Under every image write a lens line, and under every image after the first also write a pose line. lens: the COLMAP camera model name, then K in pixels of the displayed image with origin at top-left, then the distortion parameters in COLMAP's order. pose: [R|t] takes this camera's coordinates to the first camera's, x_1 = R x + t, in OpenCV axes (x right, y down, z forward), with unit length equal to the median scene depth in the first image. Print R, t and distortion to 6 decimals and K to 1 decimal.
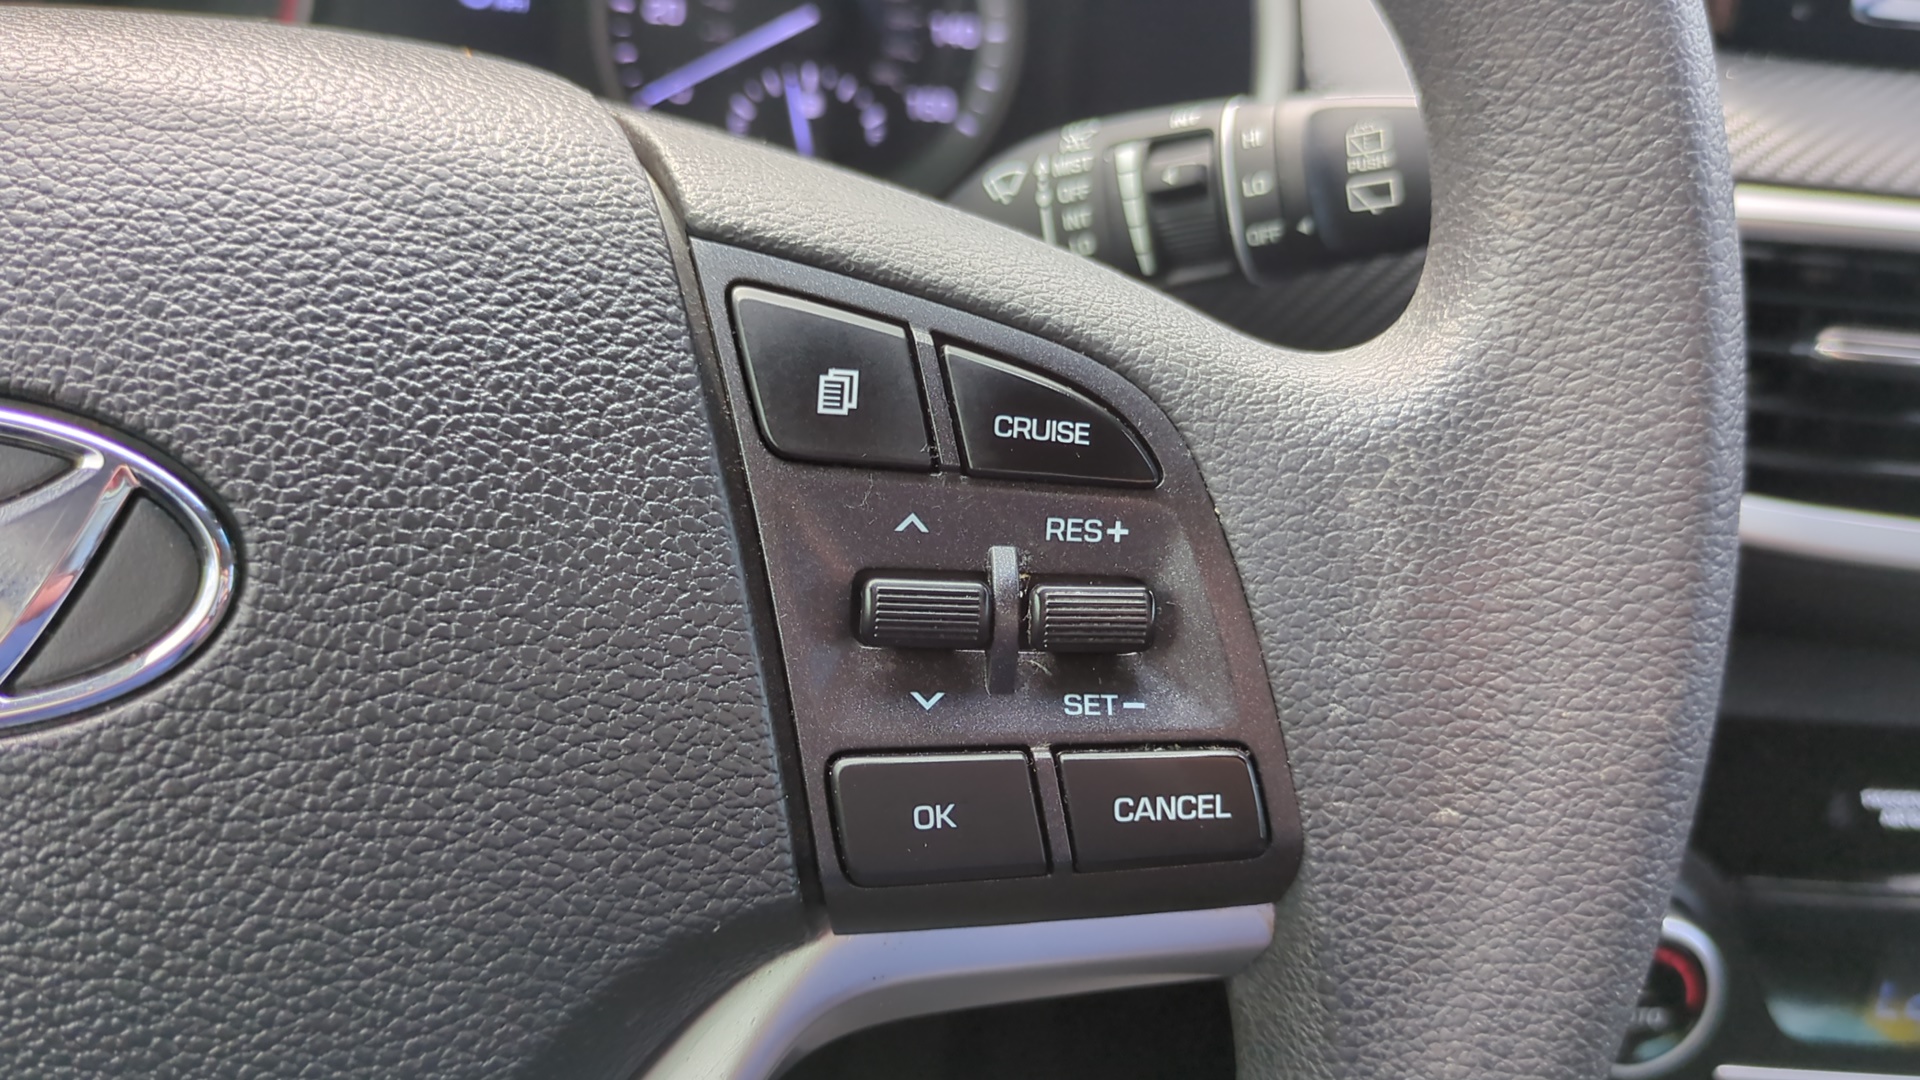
lens RADIAL K [[1643.9, 0, 971.7], [0, 1643.9, 537.4], [0, 0, 1]] dist [0.049938, -0.070683]
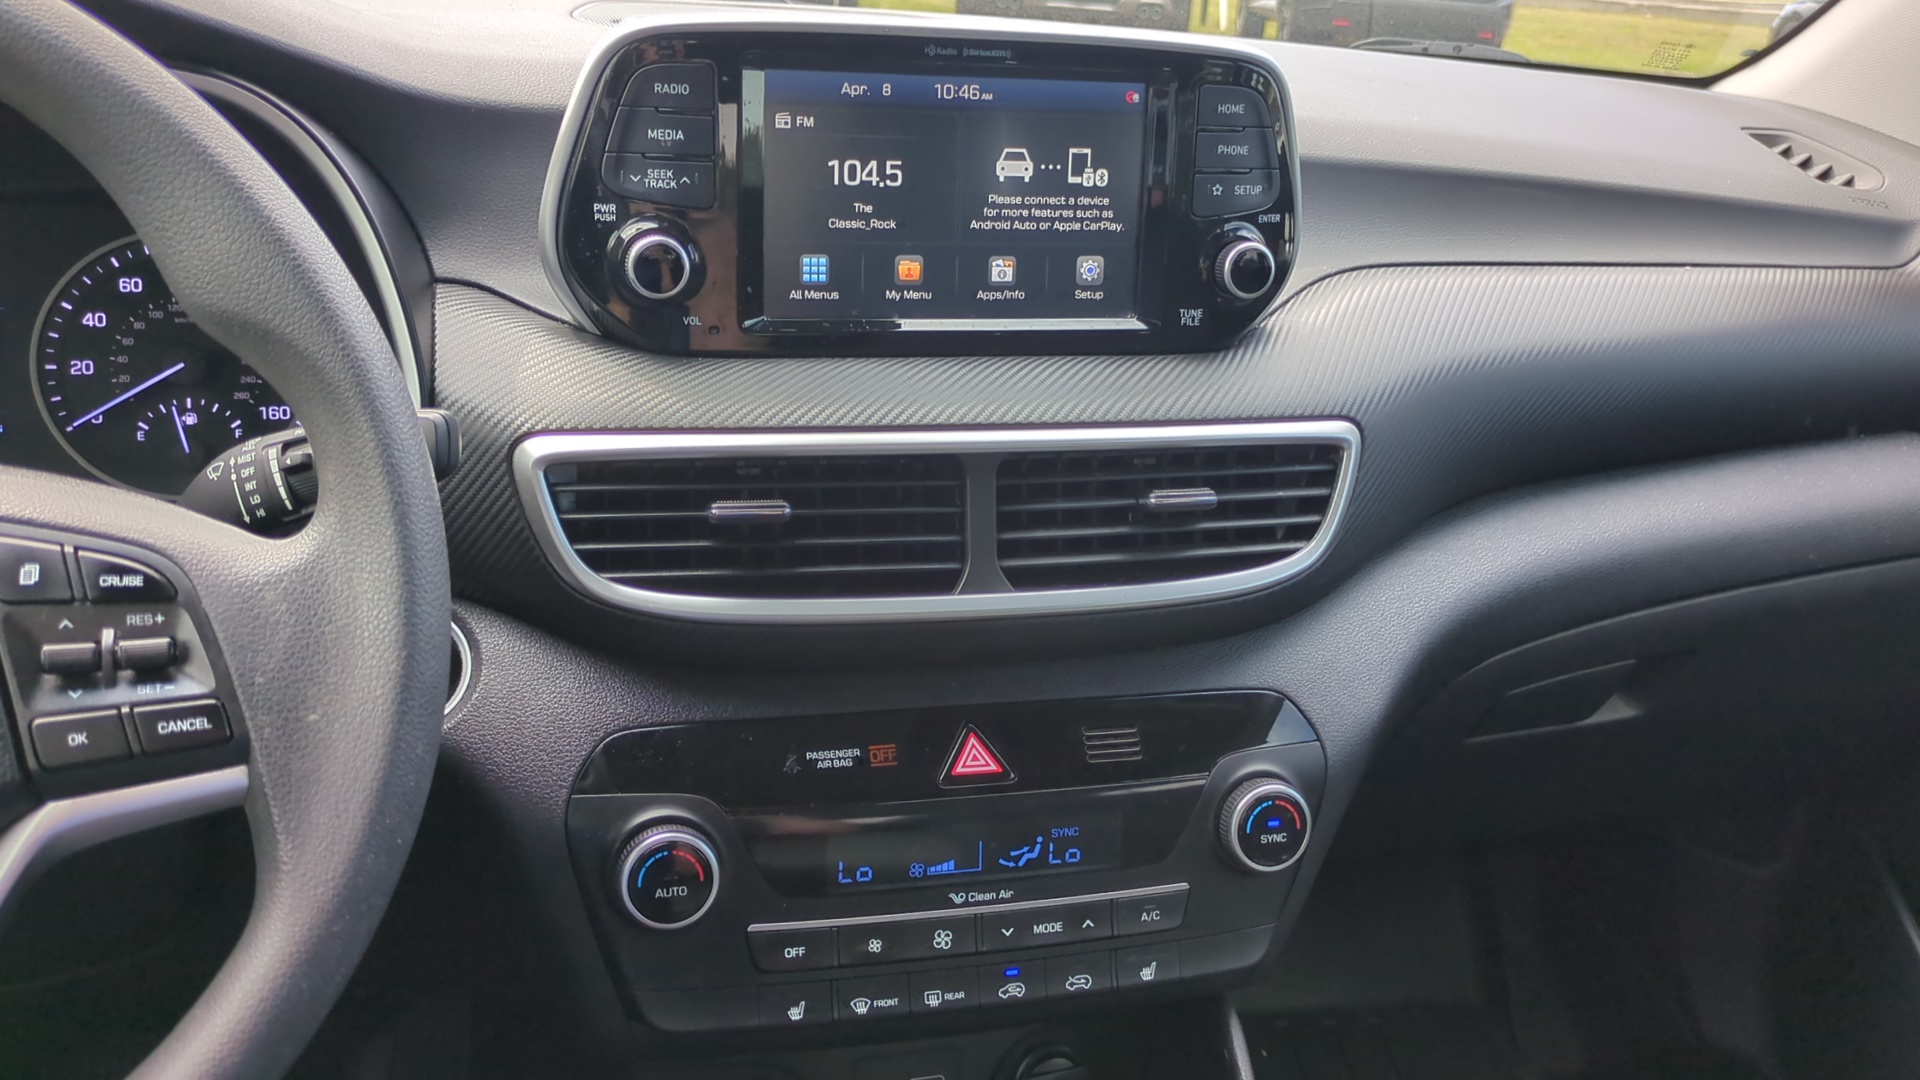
lens RADIAL K [[1643.9, 0, 958.7], [0, 1643.9, 525.0], [0, 0, 1]] dist [0.049938, -0.070683]
pose [[0.977474, -0.102105, 0.184713, 0.814431], [0.126609, 0.983903, -0.126119, 0.323120], [-0.168863, 0.146664, 0.974667, -1.640849]]
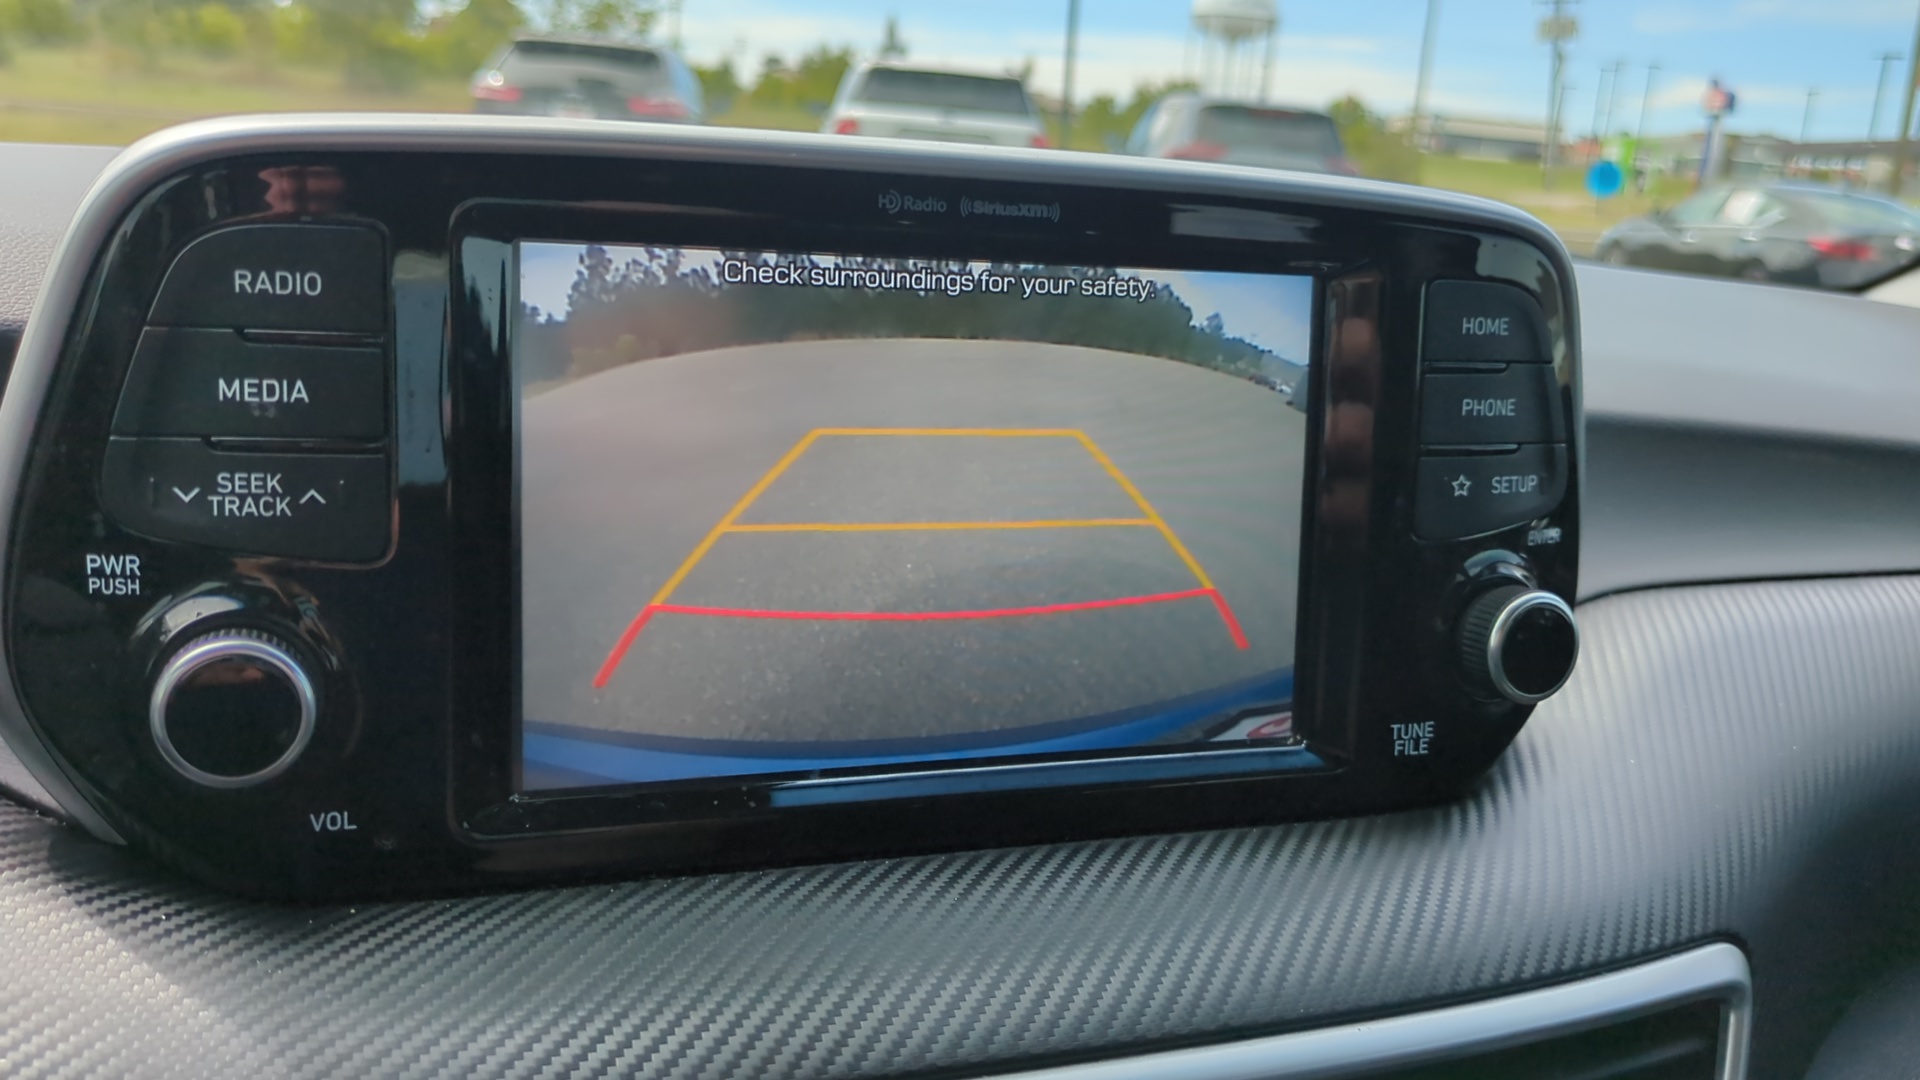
lens RADIAL K [[1643.9, 0, 953.5], [0, 1643.9, 547.5], [0, 0, 1]] dist [0.049938, -0.070683]
pose [[0.957143, -0.093815, 0.274002, 1.111780], [0.159257, 0.960694, -0.227386, -0.462976], [-0.241899, 0.261278, 0.934462, 0.311289]]
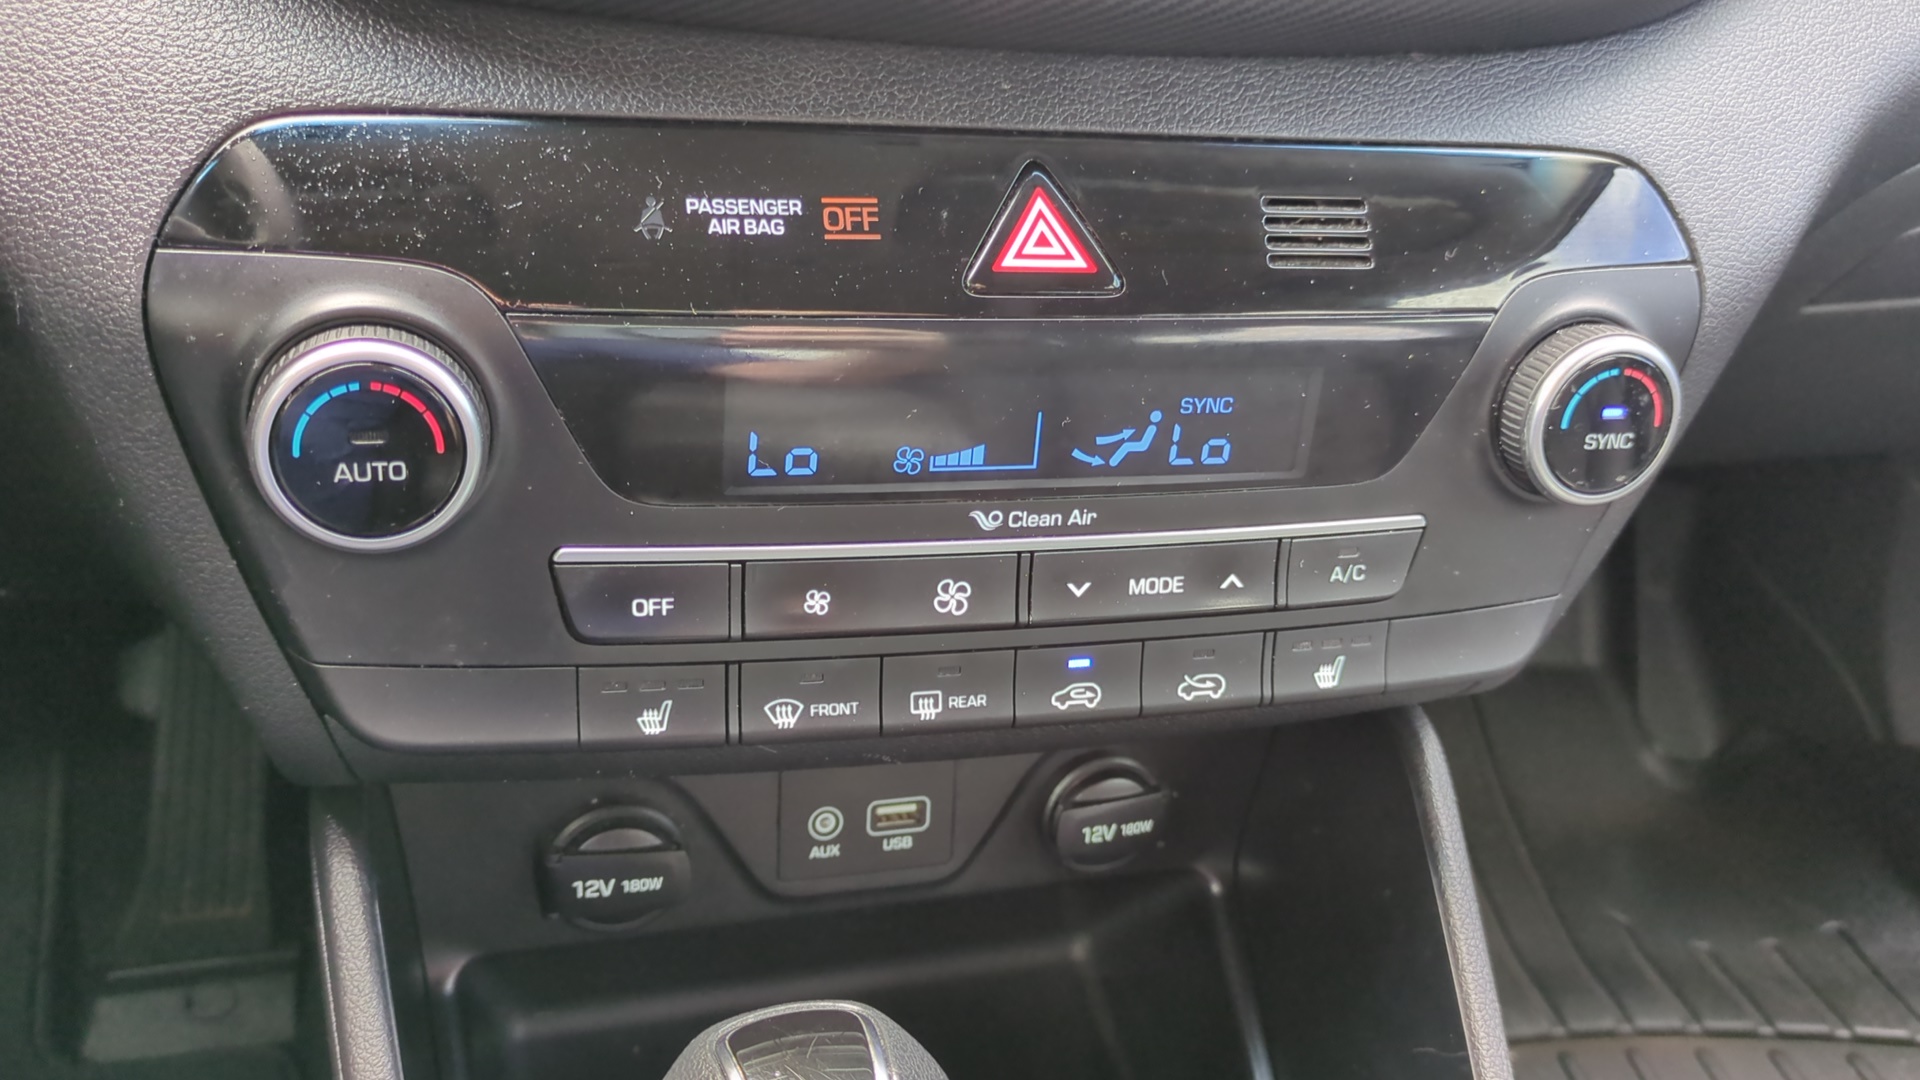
lens RADIAL K [[1643.9, 0, 967.8], [0, 1643.9, 534.9], [0, 0, 1]] dist [0.049938, -0.070683]
pose [[0.980022, -0.084522, 0.180036, 1.055883], [0.063310, 0.990695, 0.120480, 0.473616], [-0.188544, -0.106675, 0.976254, 0.295688]]
